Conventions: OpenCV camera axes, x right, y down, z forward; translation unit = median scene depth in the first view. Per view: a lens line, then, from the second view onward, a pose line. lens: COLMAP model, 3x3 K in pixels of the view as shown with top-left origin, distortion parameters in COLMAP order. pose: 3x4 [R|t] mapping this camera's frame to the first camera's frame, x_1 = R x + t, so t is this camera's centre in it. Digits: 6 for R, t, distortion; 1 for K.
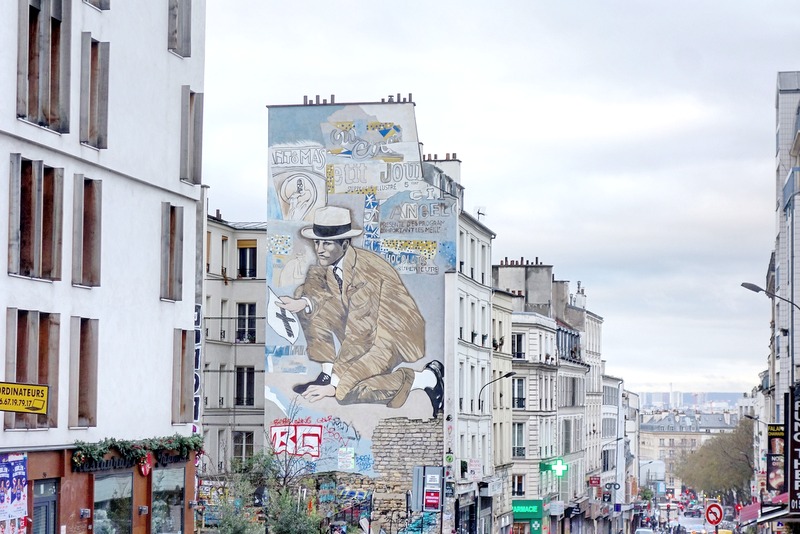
lens RADIAL K [[1711.6, 0, 314.9], [0, 1711.6, 183.6], [0, 0, 1]] dist [-0.065052, 0.000000]
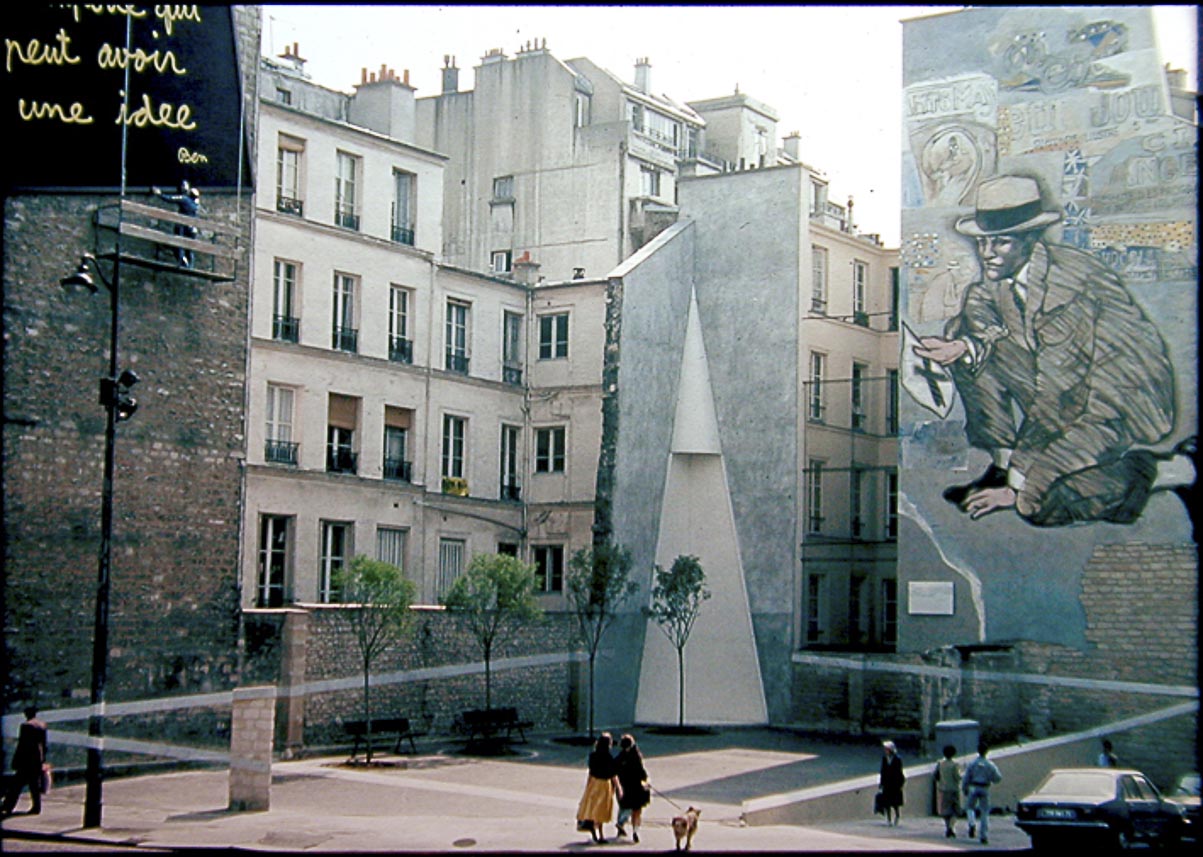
lens RADIAL K [[1856.7, 0, 619.5], [0, 1856.7, 404.3], [0, 0, 1]] dist [-0.019581, 0.000000]
pose [[0.944242, -0.027798, -0.328076, 0.090015], [0.033234, 0.999387, 0.010971, 0.078911], [0.327570, -0.021262, 0.944588, 0.372017]]
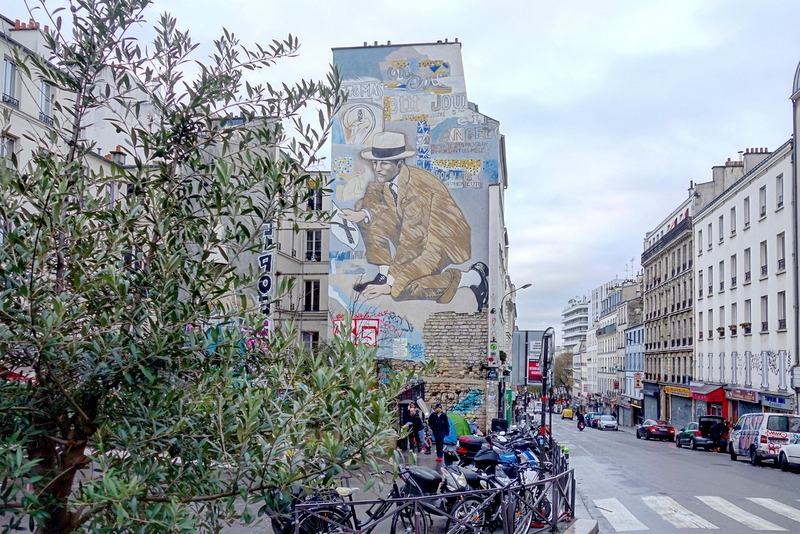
lens RADIAL K [[710.4, 0, 431.8], [0, 710.4, 298.6], [0, 0, 1]] dist [0.020783, -0.025133]
pose [[0.992724, 0.009273, 0.120053, -0.017842], [-0.014315, 0.999048, 0.041206, 0.106570], [-0.119557, -0.042624, 0.991912, 0.520583]]
